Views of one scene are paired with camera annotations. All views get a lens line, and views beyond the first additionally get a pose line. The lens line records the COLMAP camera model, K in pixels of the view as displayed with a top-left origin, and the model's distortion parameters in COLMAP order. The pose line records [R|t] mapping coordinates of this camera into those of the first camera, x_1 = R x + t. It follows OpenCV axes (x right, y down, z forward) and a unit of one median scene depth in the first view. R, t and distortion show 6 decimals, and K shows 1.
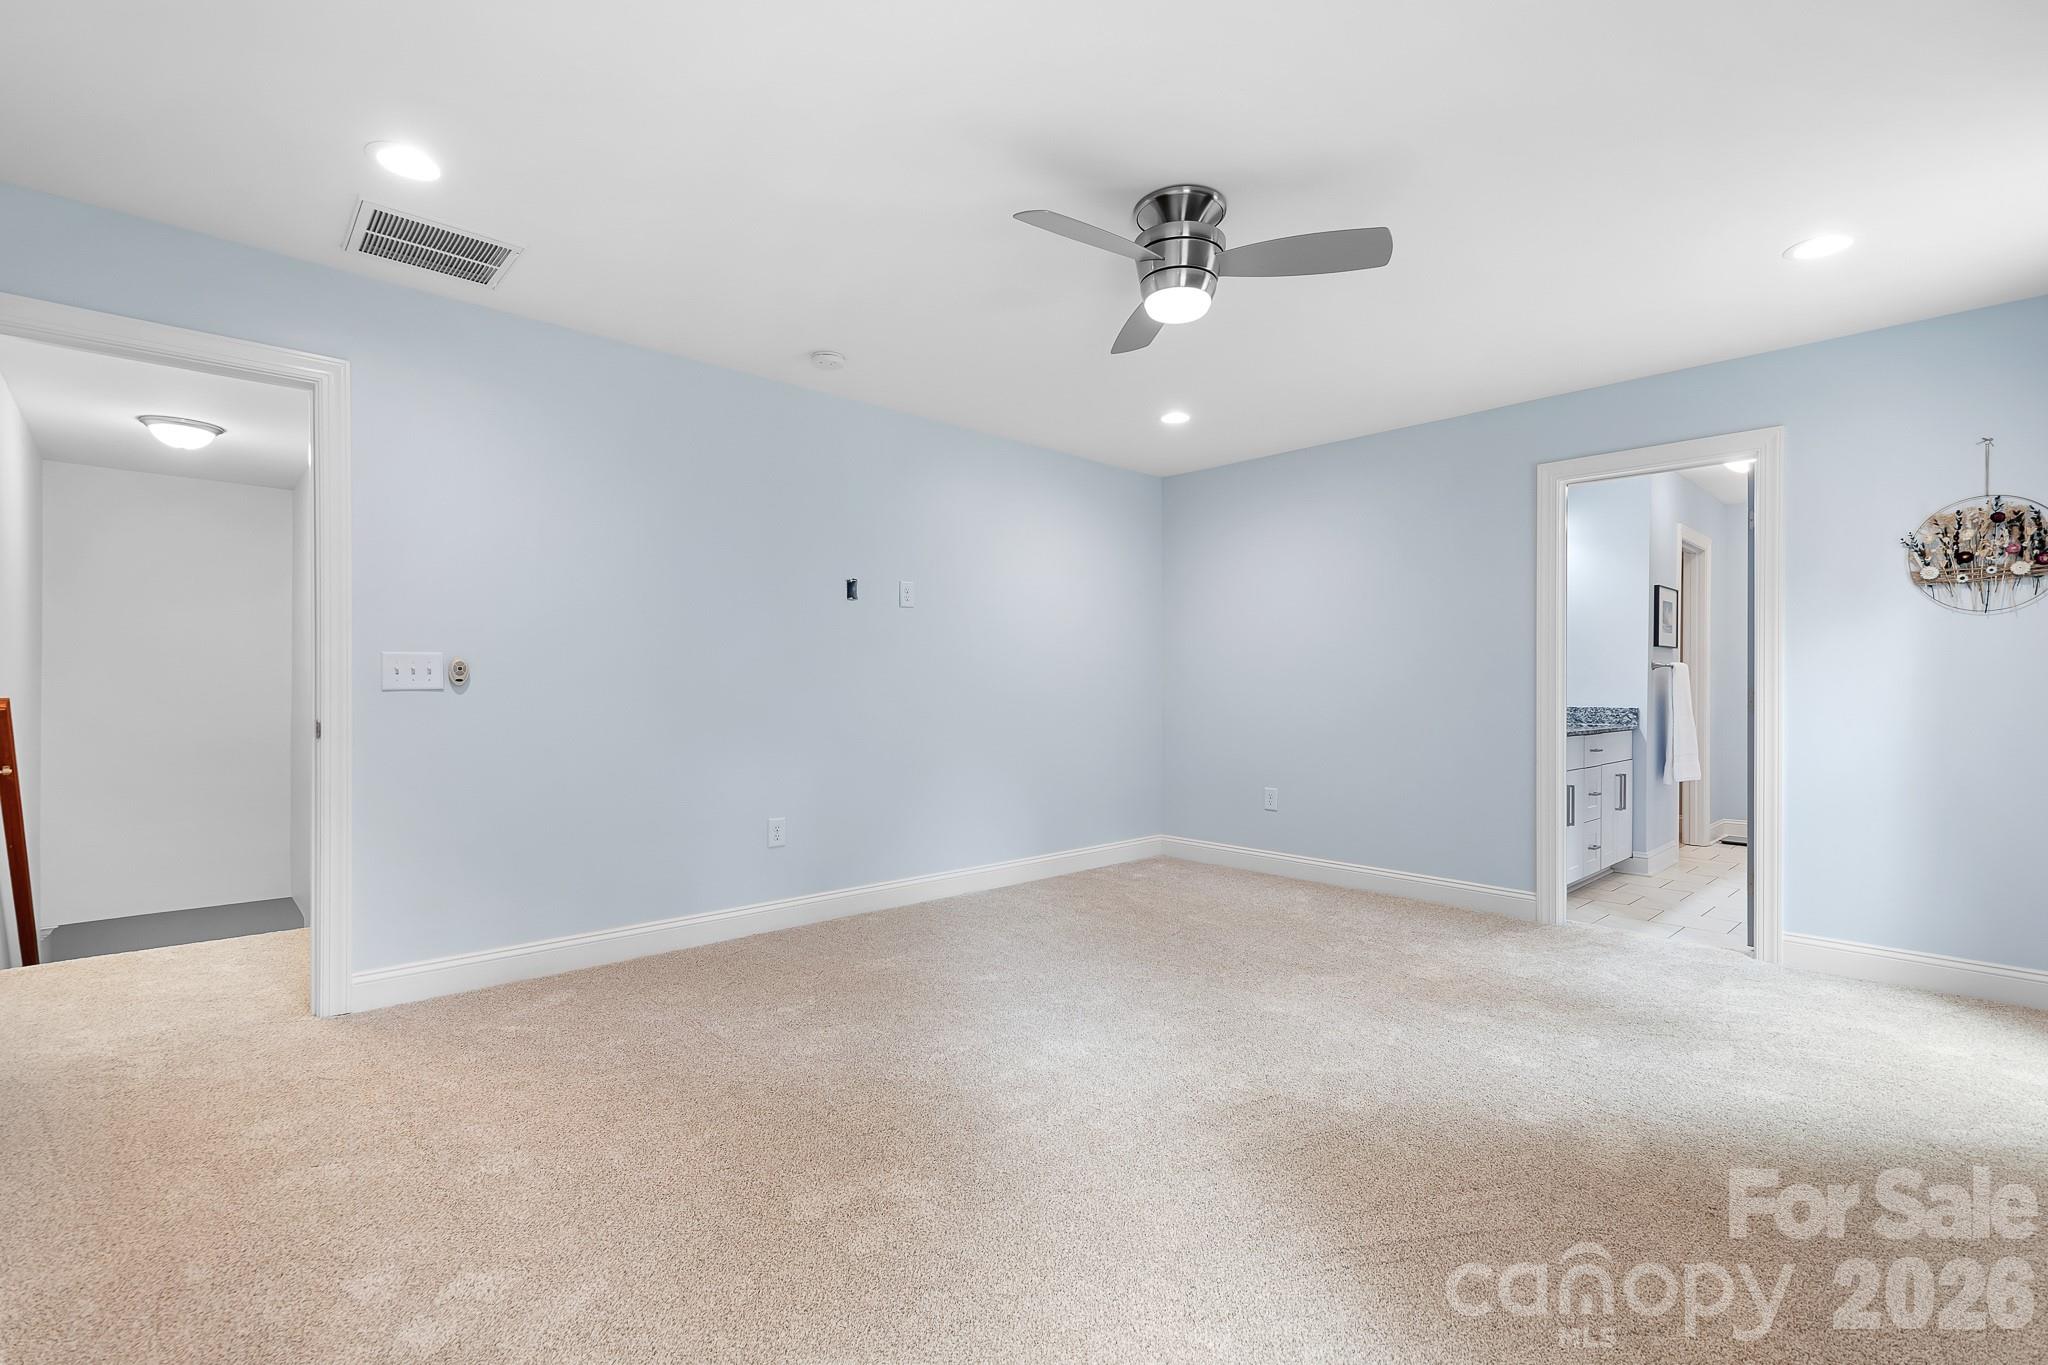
lens RADIAL K [[897.6, 0, 1018.0], [0, 897.6, 686.7], [0, 0, 1]] dist [0.009276, 0.000025]
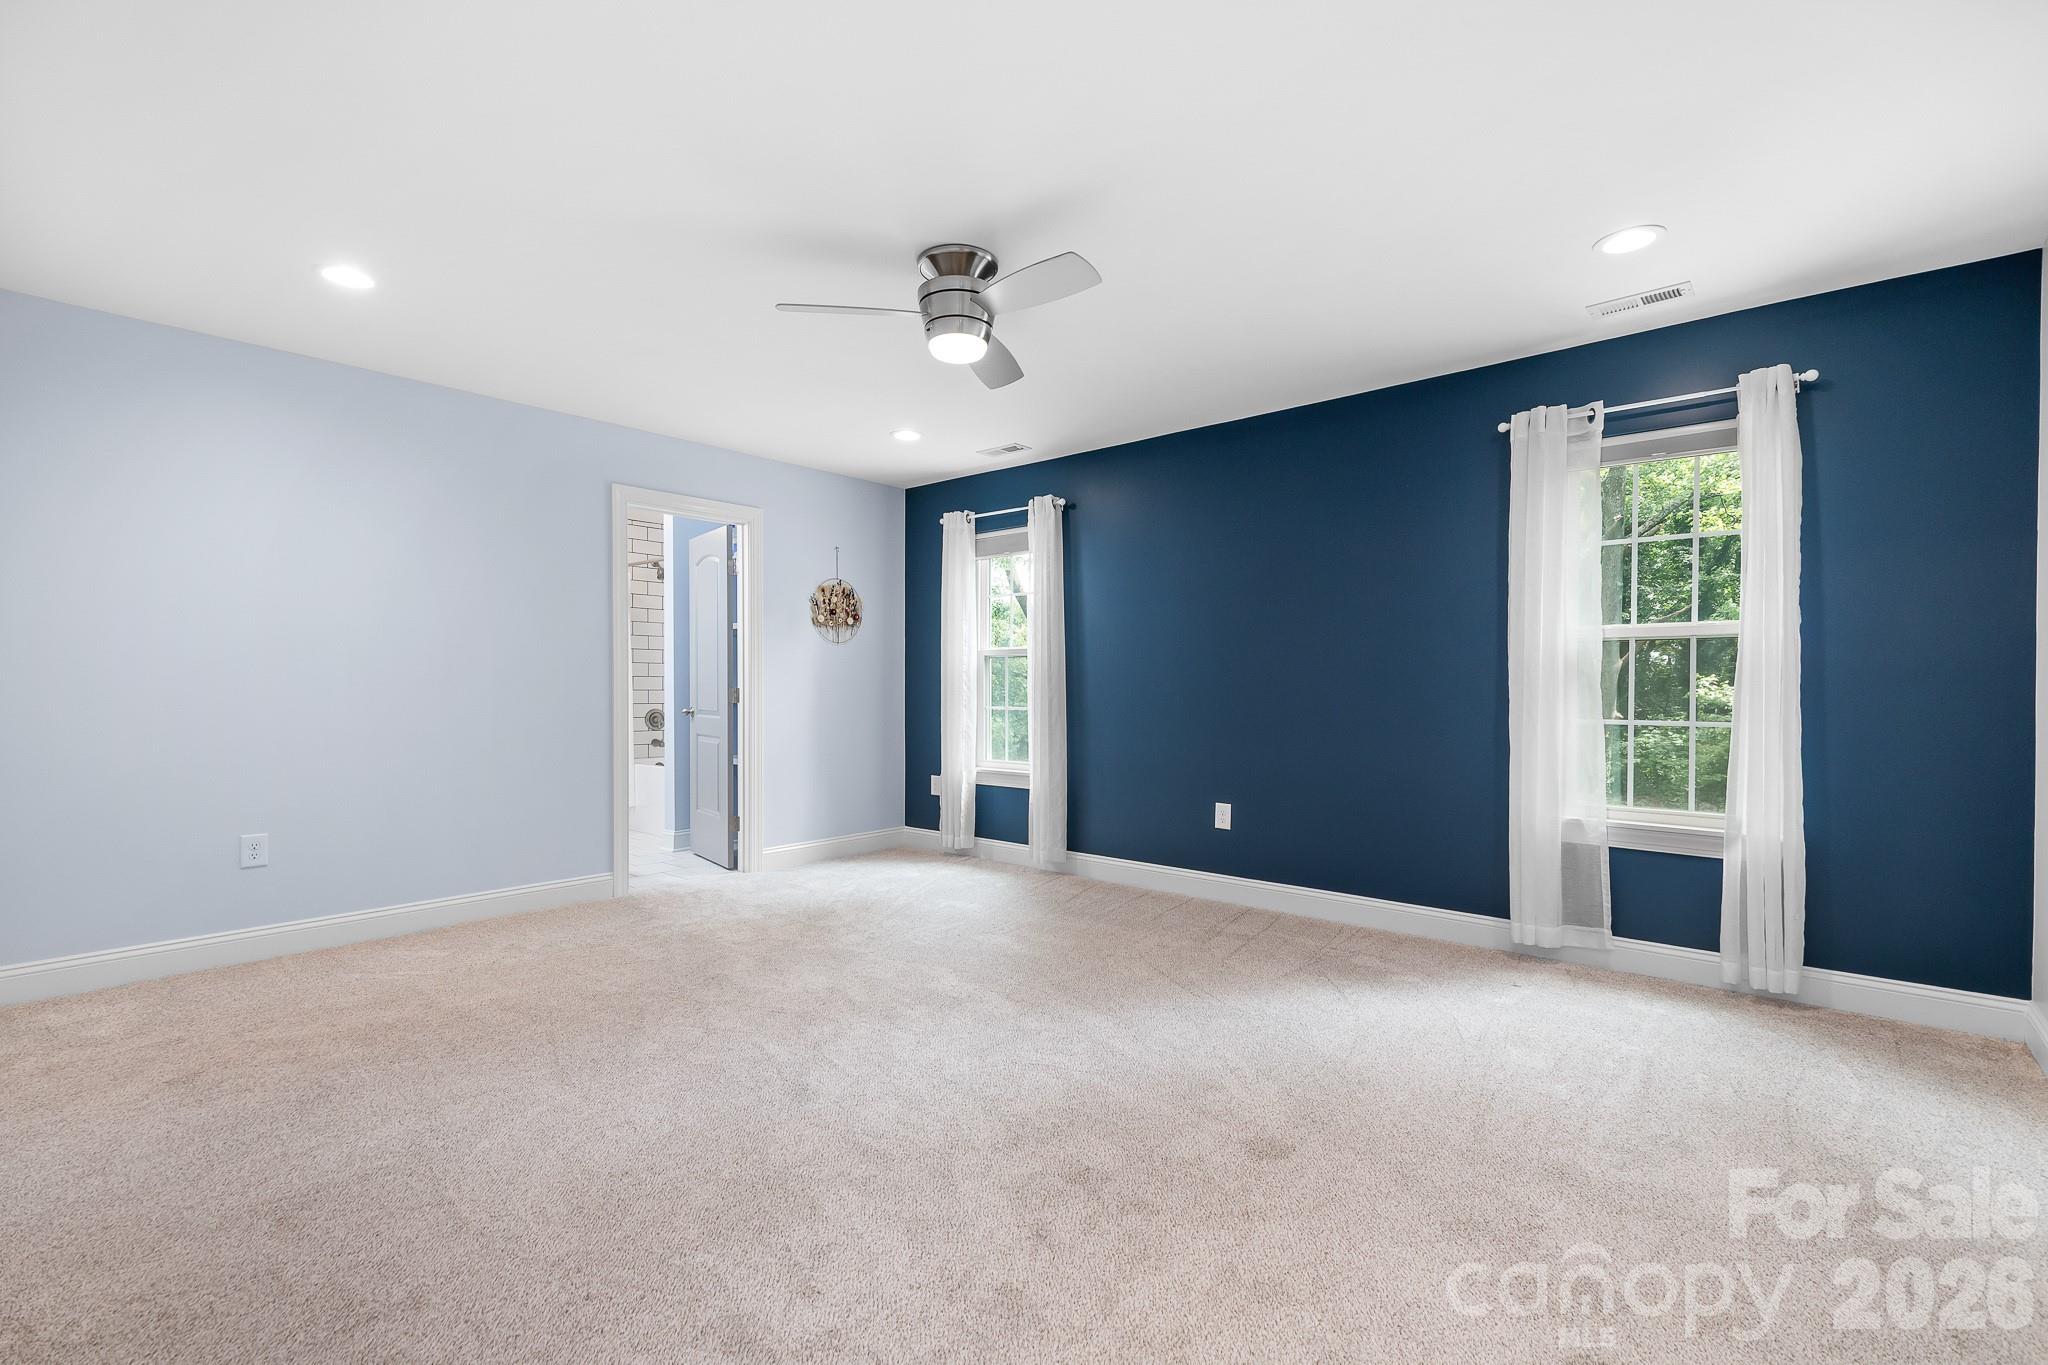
lens RADIAL K [[897.6, 0, 1018.4], [0, 897.6, 685.2], [0, 0, 1]] dist [0.009276, 0.000025]
pose [[-0.103898, -0.002173, 0.994586, -0.729635], [0.000695, 0.999997, 0.002258, -0.001918], [-0.994588, 0.000926, -0.103896, 0.792554]]
